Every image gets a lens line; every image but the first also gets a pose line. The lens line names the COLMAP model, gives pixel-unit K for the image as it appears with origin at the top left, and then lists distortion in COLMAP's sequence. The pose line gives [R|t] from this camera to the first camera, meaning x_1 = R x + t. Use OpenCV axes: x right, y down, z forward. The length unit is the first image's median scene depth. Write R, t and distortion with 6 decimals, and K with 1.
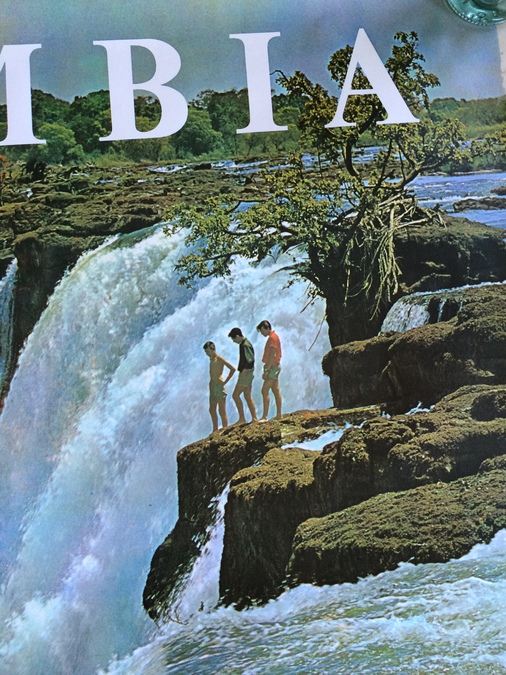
lens RADIAL K [[577.8, 0, 253.0], [0, 577.8, 337.5], [0, 0, 1]] dist [0.086576, -0.113258]
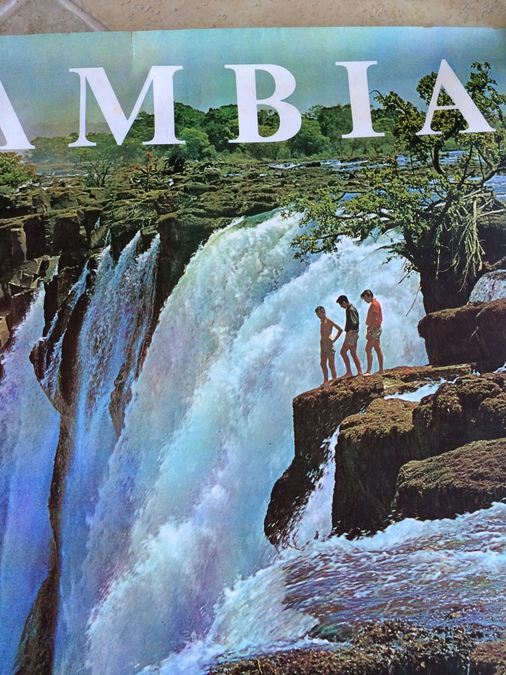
lens RADIAL K [[577.8, 0, 253.0], [0, 577.8, 337.5], [0, 0, 1]] dist [0.086576, -0.113258]
pose [[0.980188, 0.008029, -0.197906, 0.022414], [0.009843, 0.995969, 0.089156, -0.034228], [0.197824, -0.089338, 0.976158, -0.161896]]
